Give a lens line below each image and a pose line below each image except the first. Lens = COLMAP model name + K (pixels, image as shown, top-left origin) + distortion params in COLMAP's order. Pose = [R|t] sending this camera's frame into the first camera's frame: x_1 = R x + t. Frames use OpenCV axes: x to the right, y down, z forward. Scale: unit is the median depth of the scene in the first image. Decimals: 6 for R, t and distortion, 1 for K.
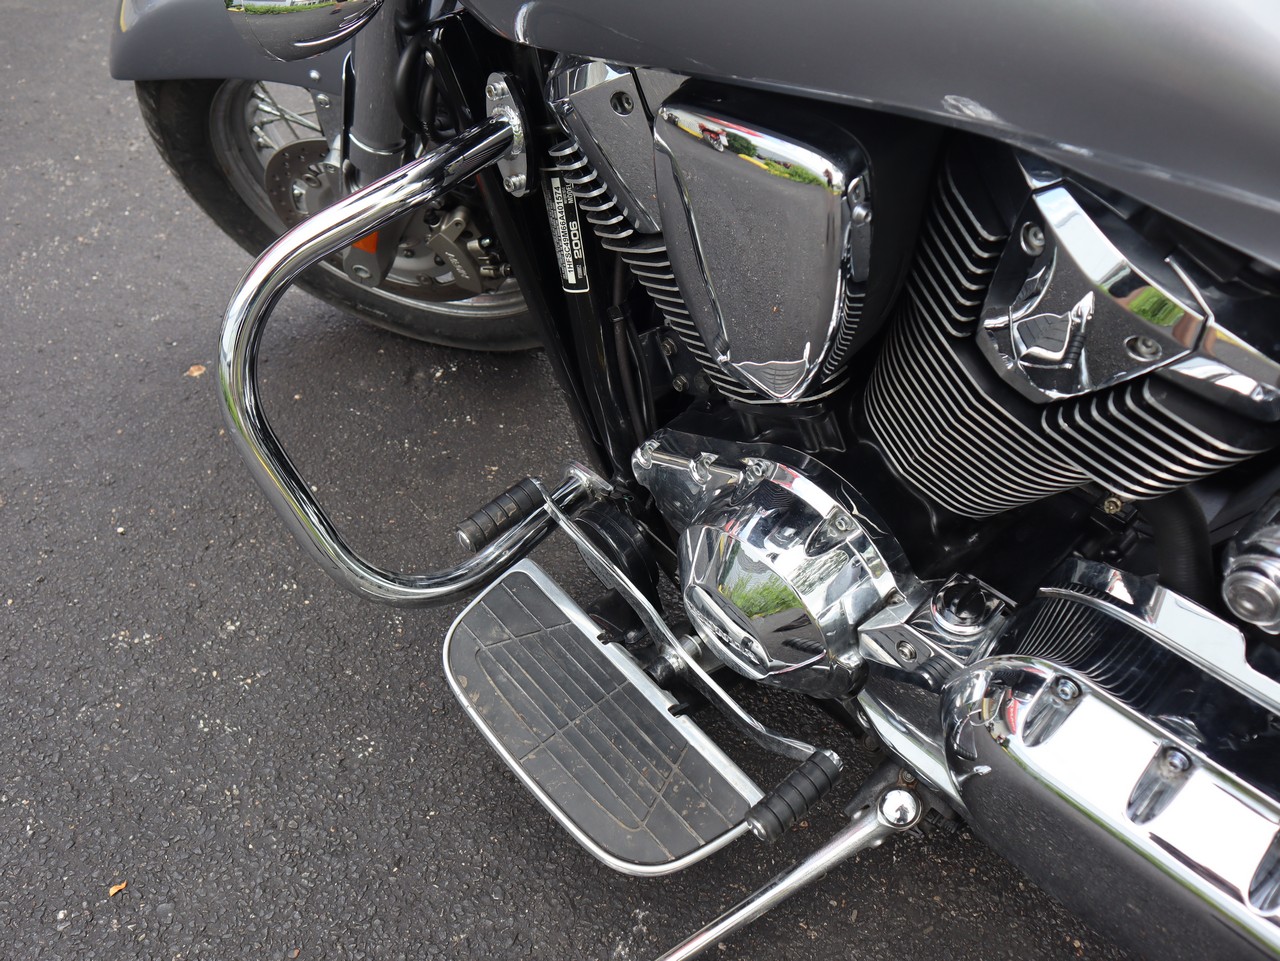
lens RADIAL K [[1024.8, 0, 640.0], [0, 1024.8, 480.5], [0, 0, 1]] dist [-0.107390, 0.063075]
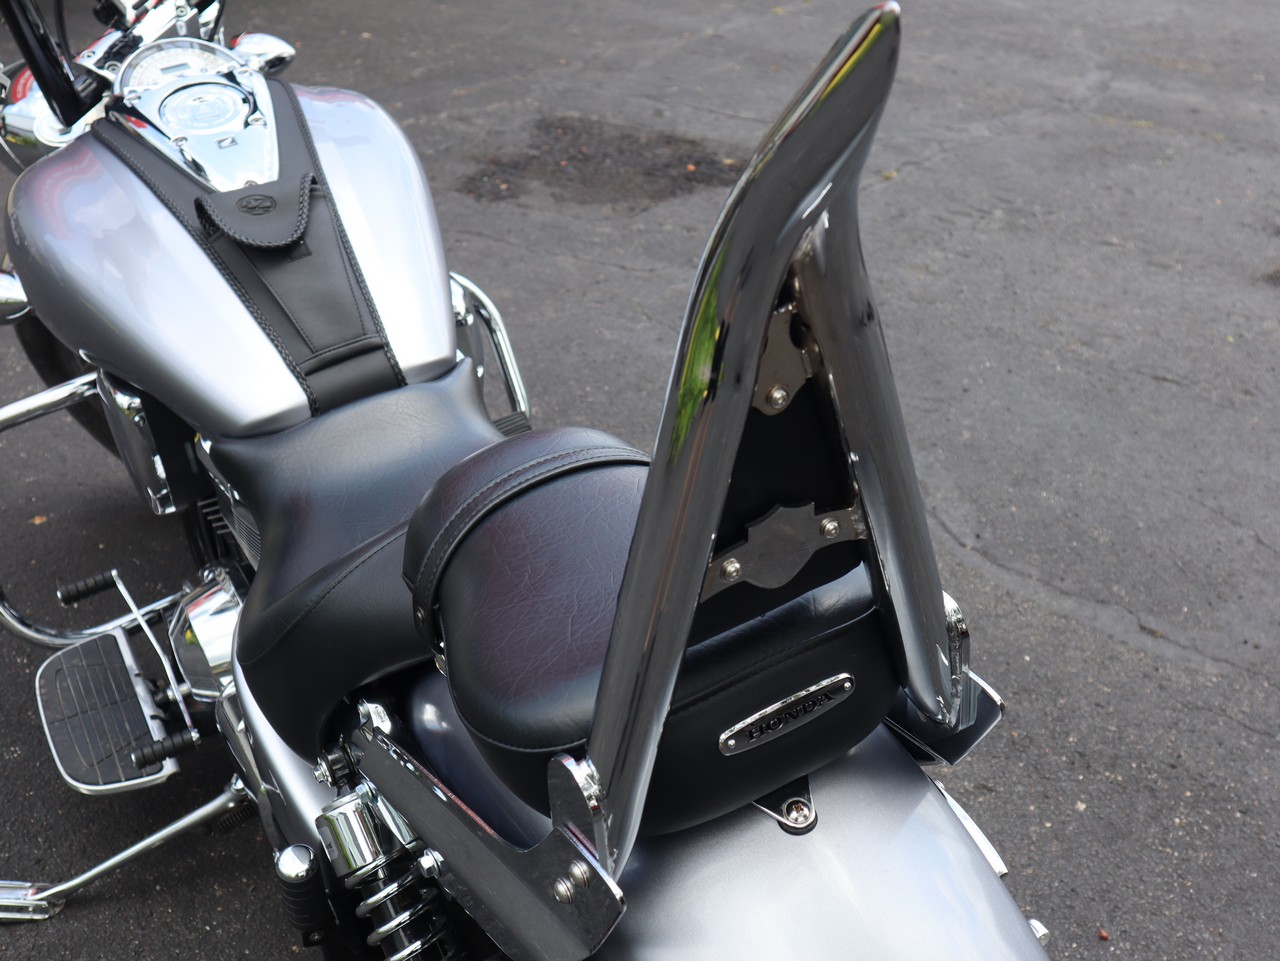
lens RADIAL K [[1419.4, 0, 640.0], [0, 1419.4, 480.5], [0, 0, 1]] dist [0.002933, 0.010312]
pose [[0.977269, 0.097125, -0.188445, 1.117848], [-0.139762, 0.963532, -0.228194, 0.257239], [0.159409, 0.249344, 0.955205, -1.076557]]
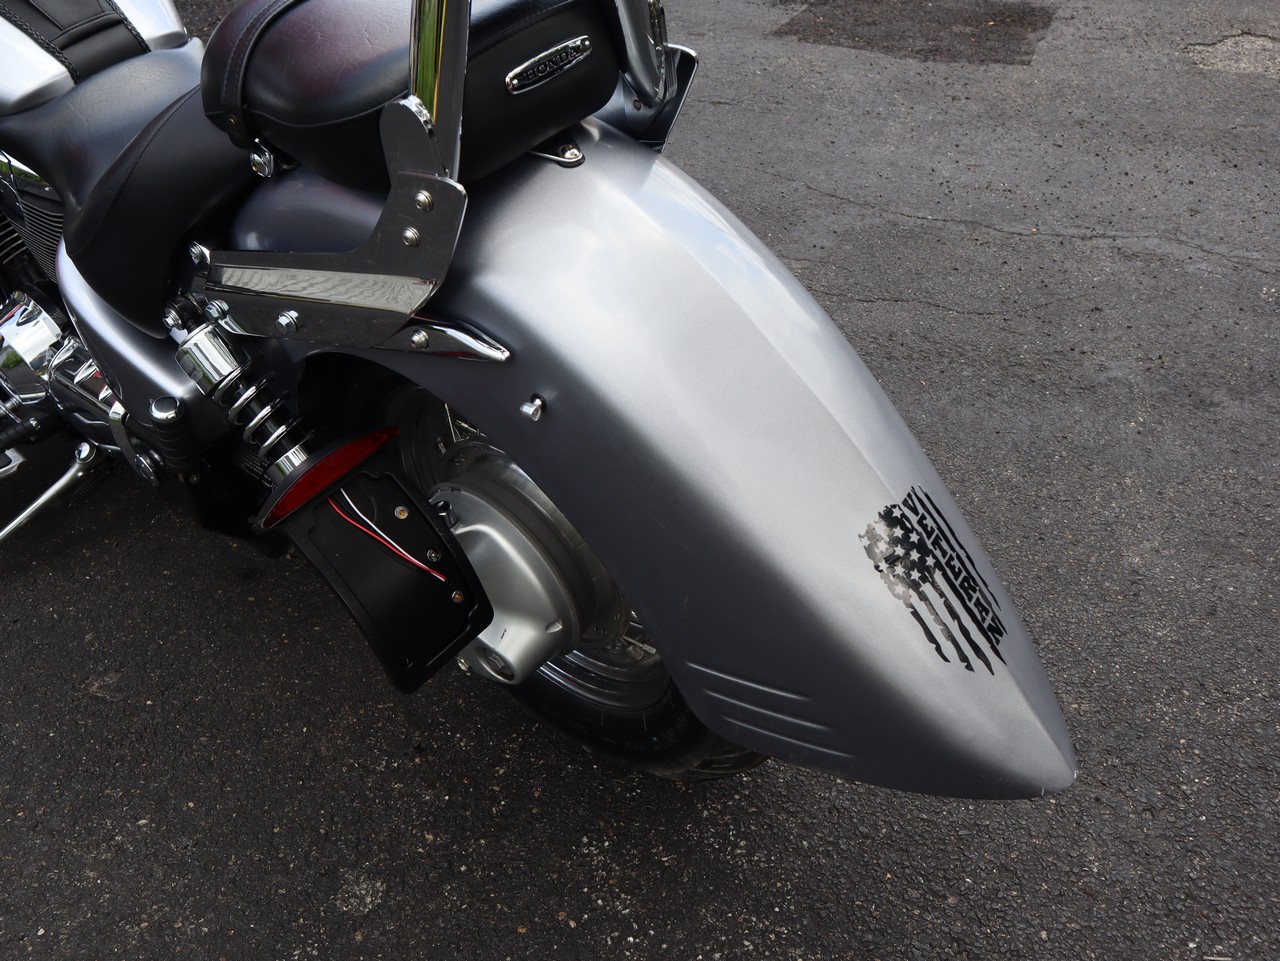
lens RADIAL K [[1129.5, 0, 640.0], [0, 1129.5, 480.5], [0, 0, 1]] dist [-0.101340, 0.069269]
pose [[0.991371, -0.108265, 0.073903, 1.023238], [0.114785, 0.989253, -0.090573, 0.614002], [-0.063303, 0.098274, 0.993144, -1.061263]]
